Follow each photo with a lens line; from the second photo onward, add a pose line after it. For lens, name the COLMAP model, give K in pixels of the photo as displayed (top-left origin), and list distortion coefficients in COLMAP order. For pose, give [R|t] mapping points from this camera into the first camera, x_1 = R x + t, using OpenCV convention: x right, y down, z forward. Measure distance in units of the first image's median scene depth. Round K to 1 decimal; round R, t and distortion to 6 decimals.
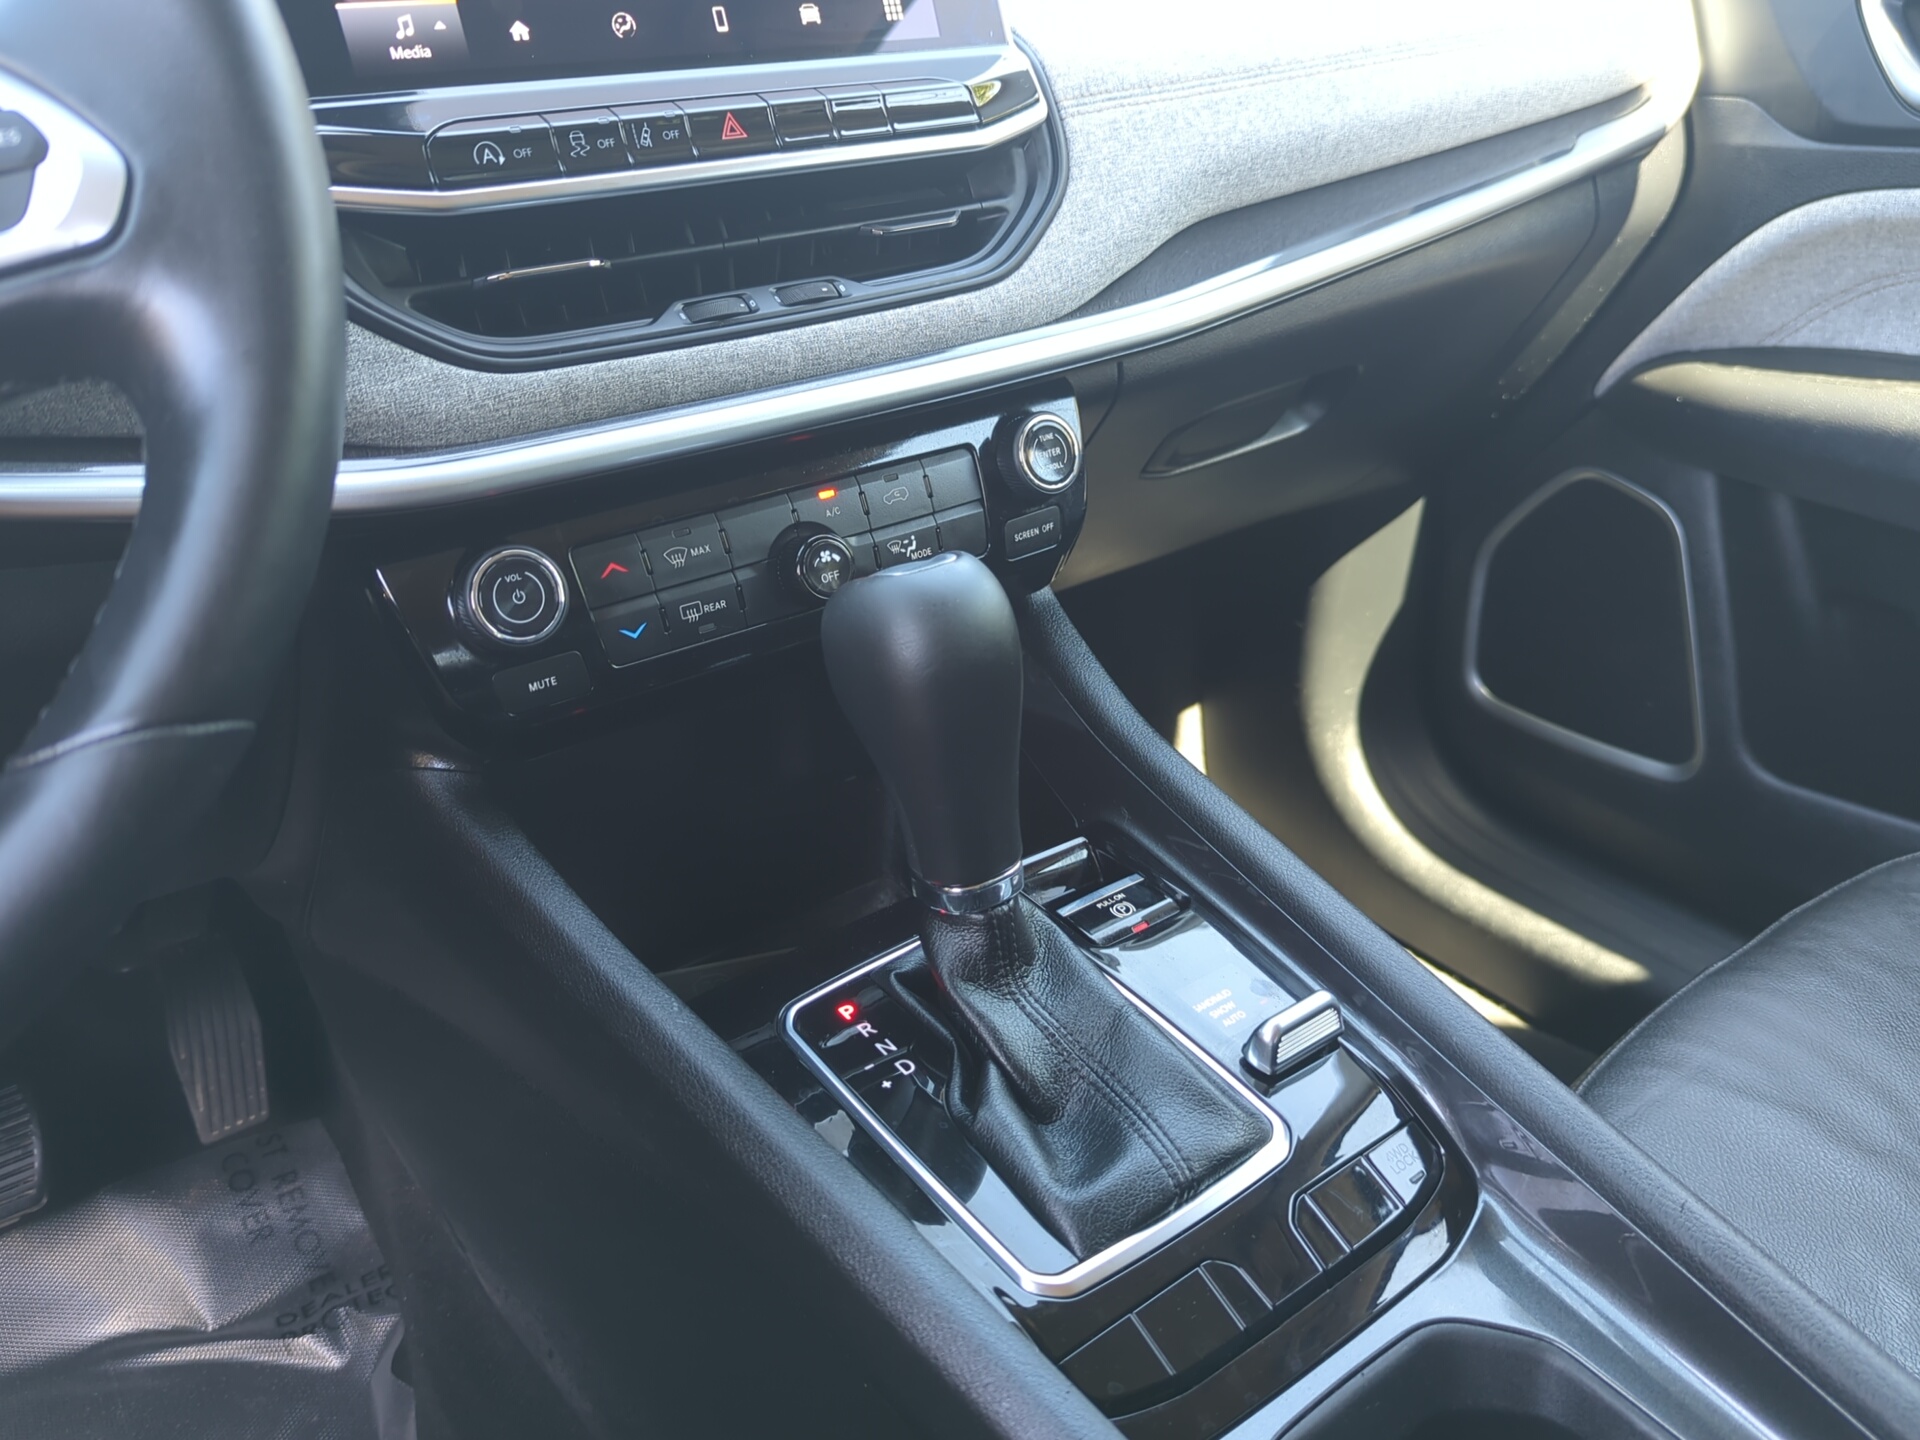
lens RADIAL K [[1562.3, 0, 980.3], [0, 1562.3, 687.1], [0, 0, 1]] dist [0.062047, -0.066752]
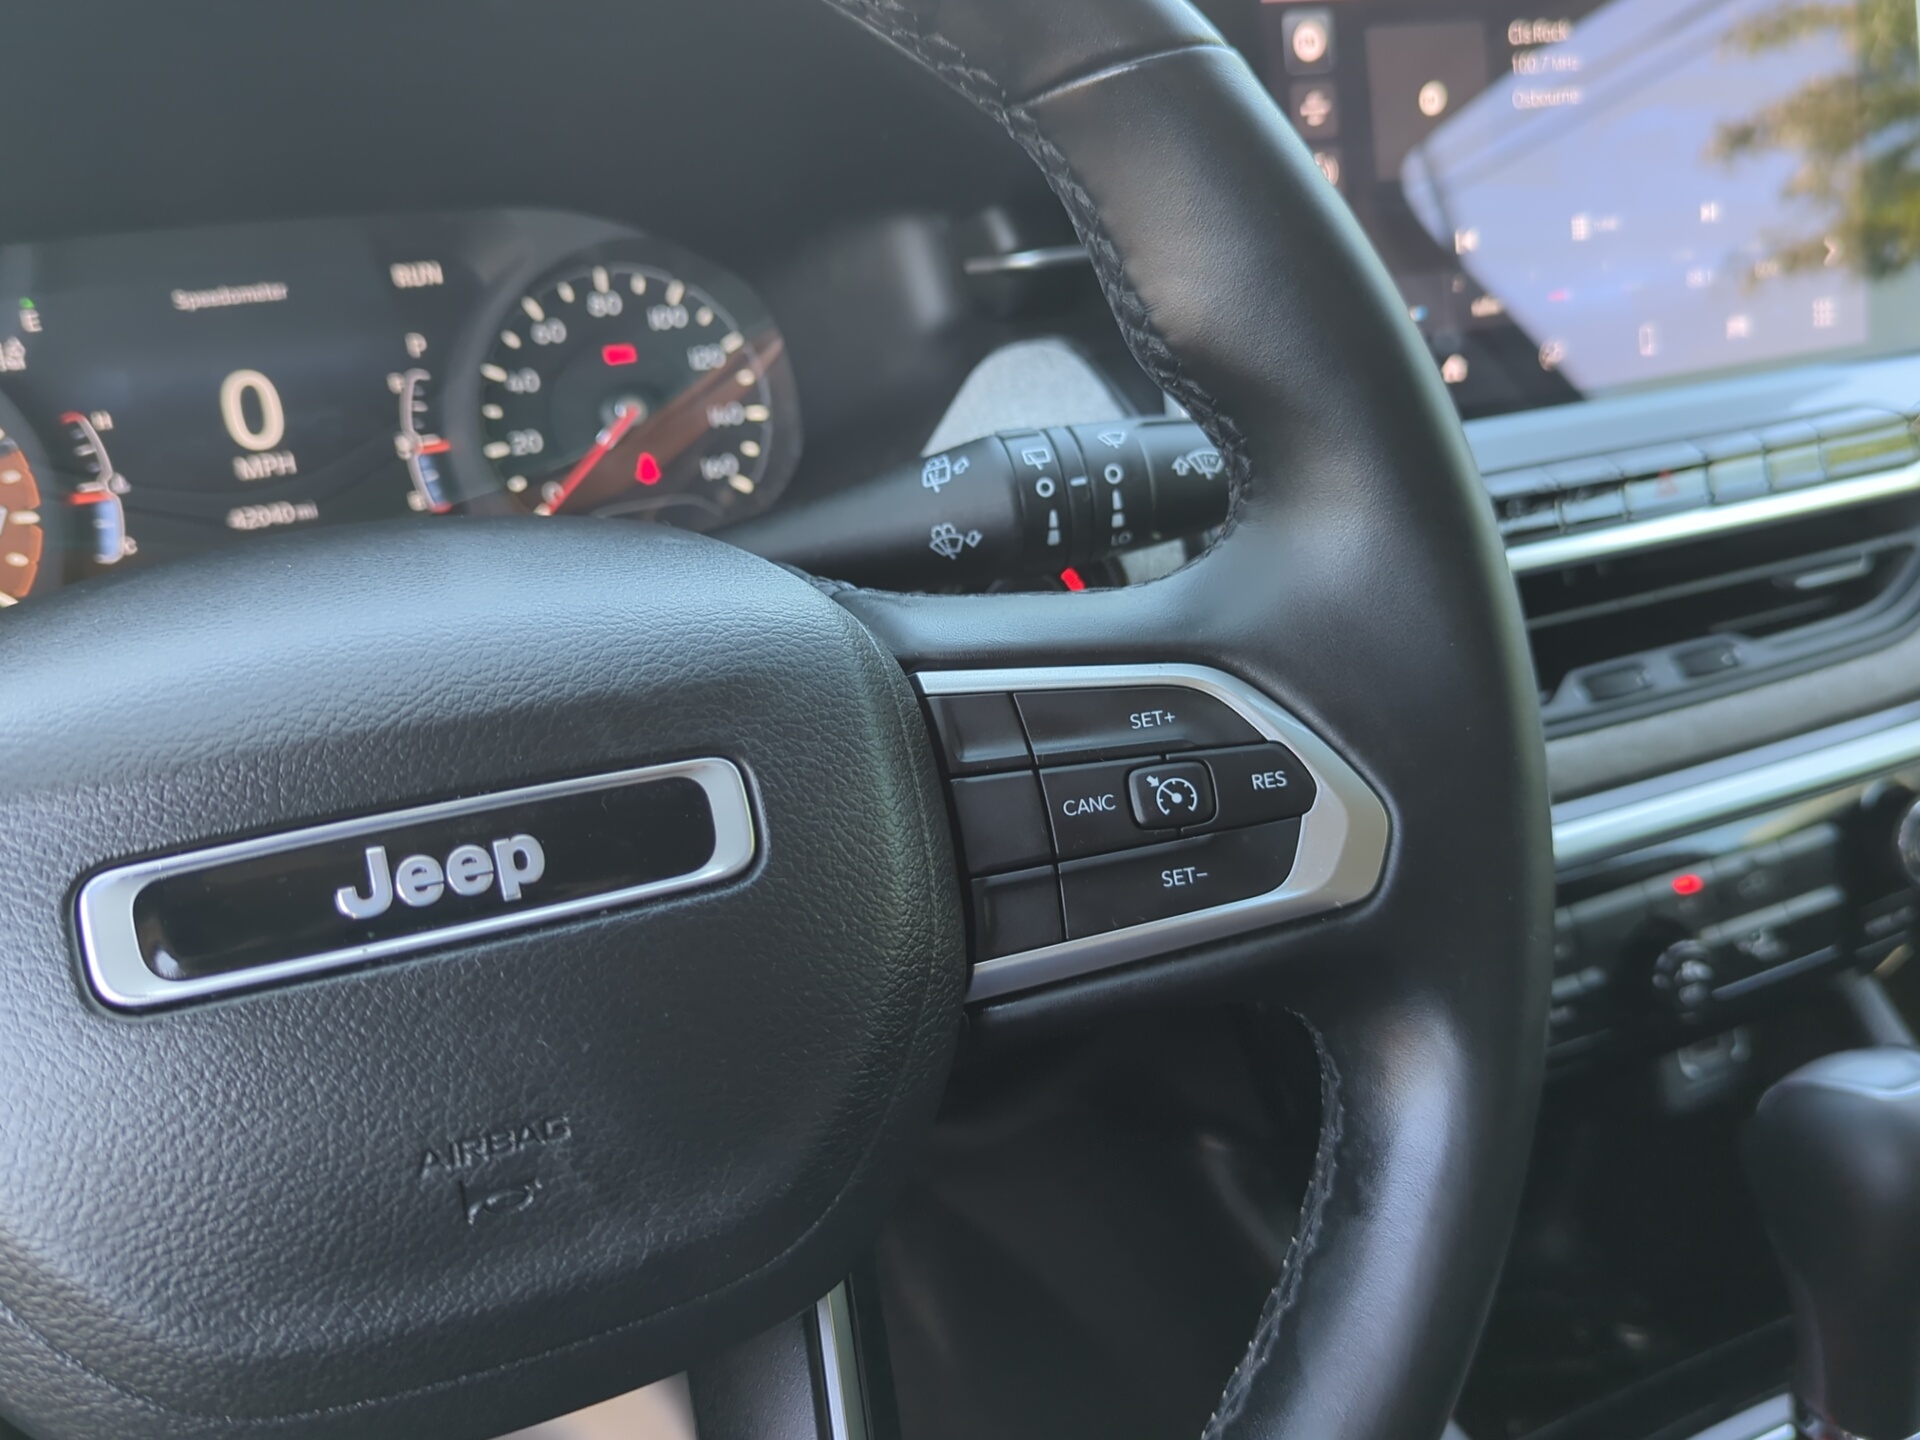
lens RADIAL K [[1786.3, 0, 976.6], [0, 1786.3, 685.7], [0, 0, 1]] dist [0.005212, 0.000000]
pose [[0.976829, 0.126263, -0.172807, -0.296214], [-0.122218, 0.991924, 0.033894, -0.201057], [0.175691, -0.011988, 0.984372, -0.025712]]
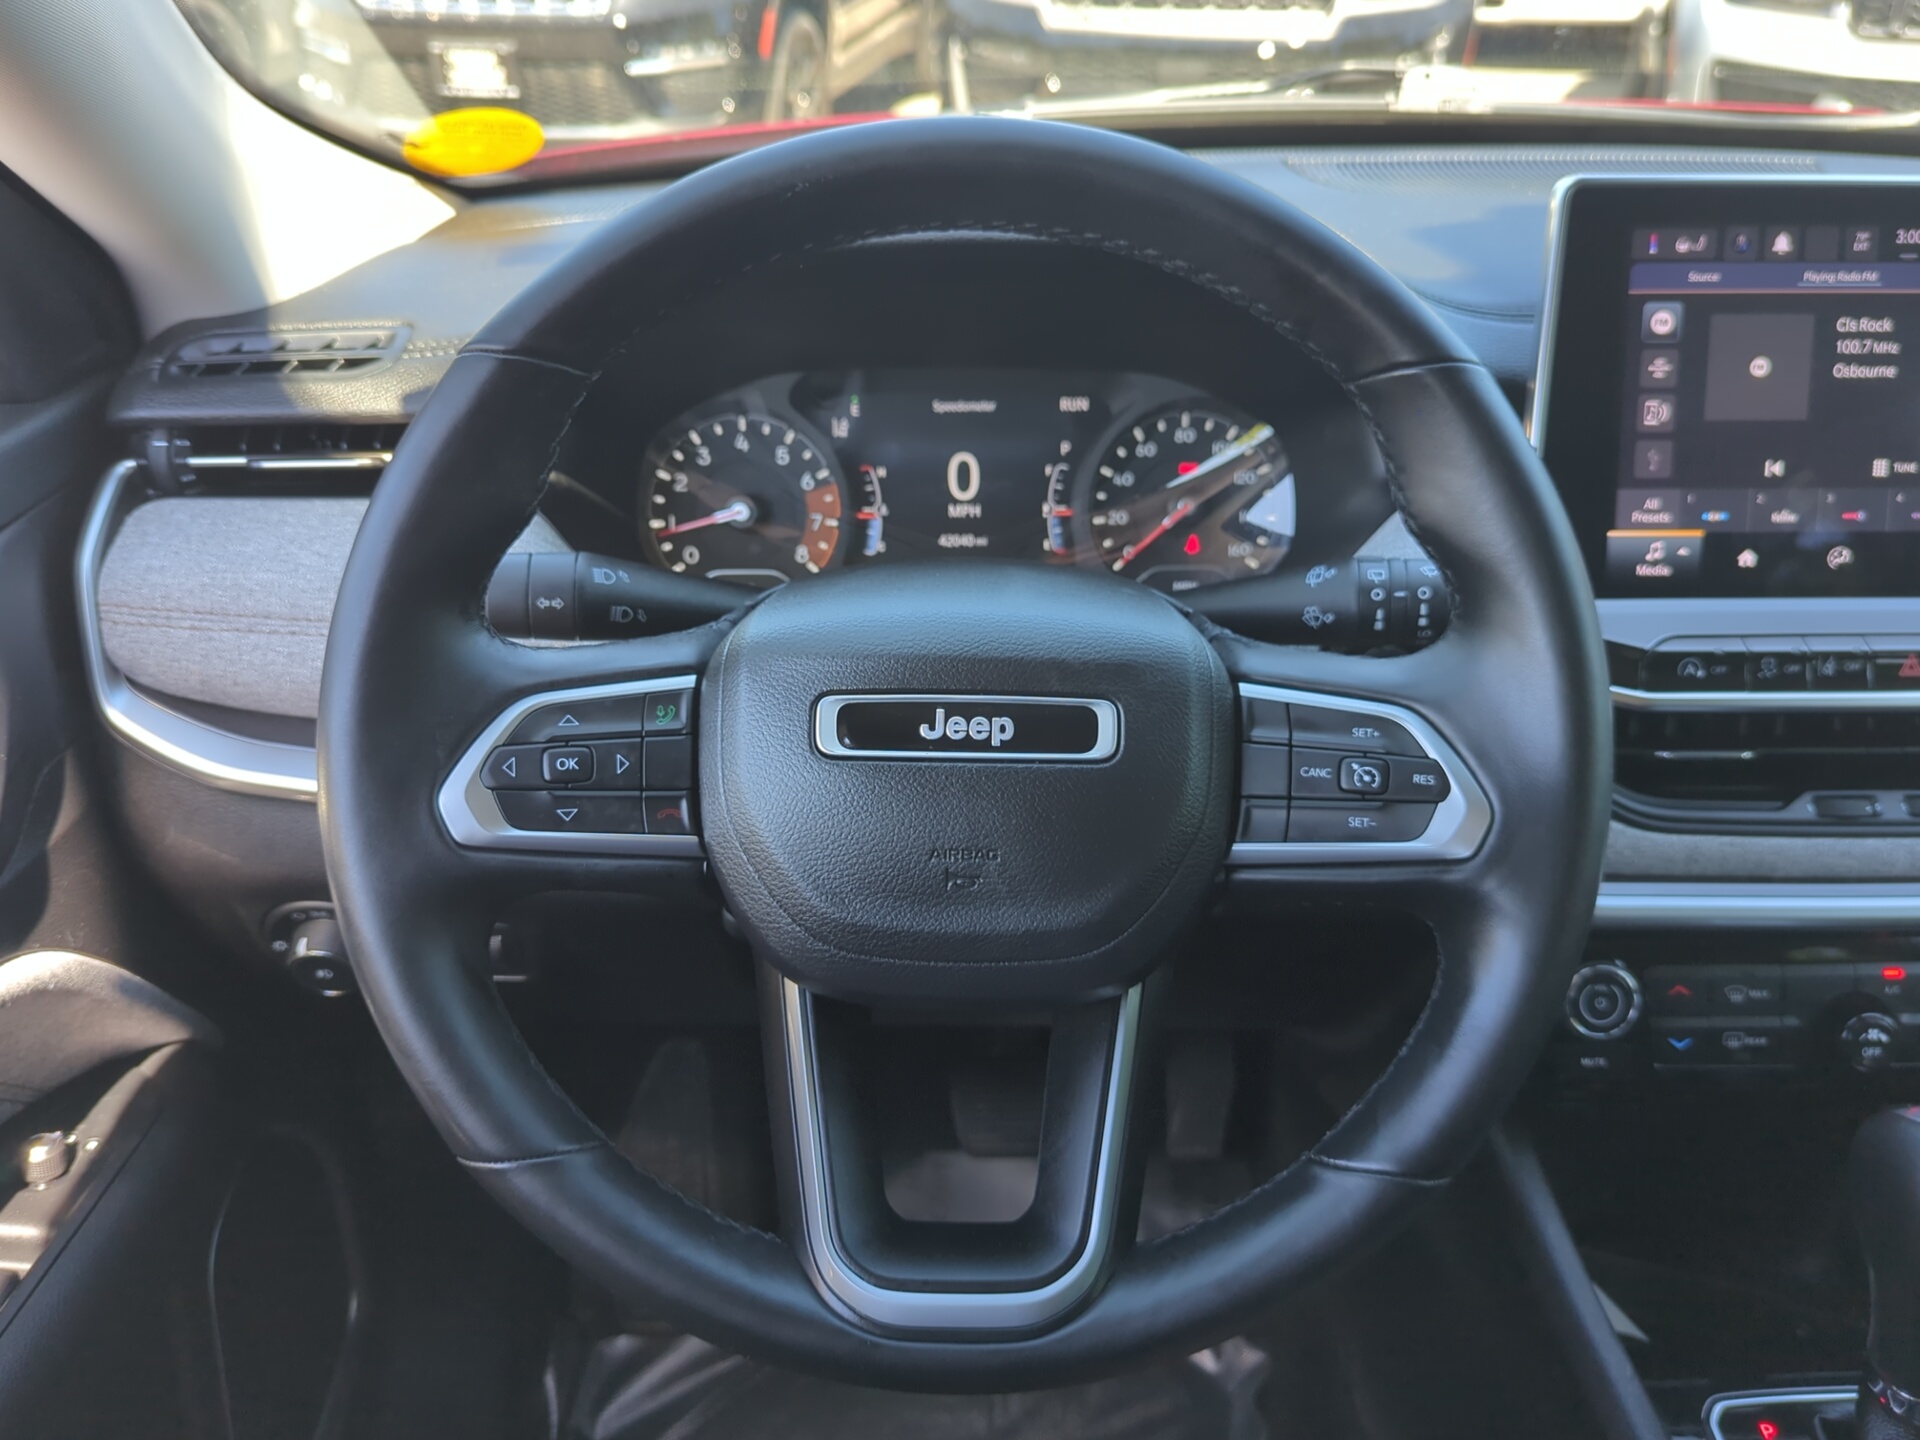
lens RADIAL K [[1562.3, 0, 976.9], [0, 1562.3, 690.5], [0, 0, 1]] dist [0.062047, -0.066752]
pose [[0.803084, 0.290330, -0.520349, -0.085834], [-0.282456, 0.954406, 0.096583, -0.221828], [0.524665, 0.069412, 0.848474, -0.290792]]
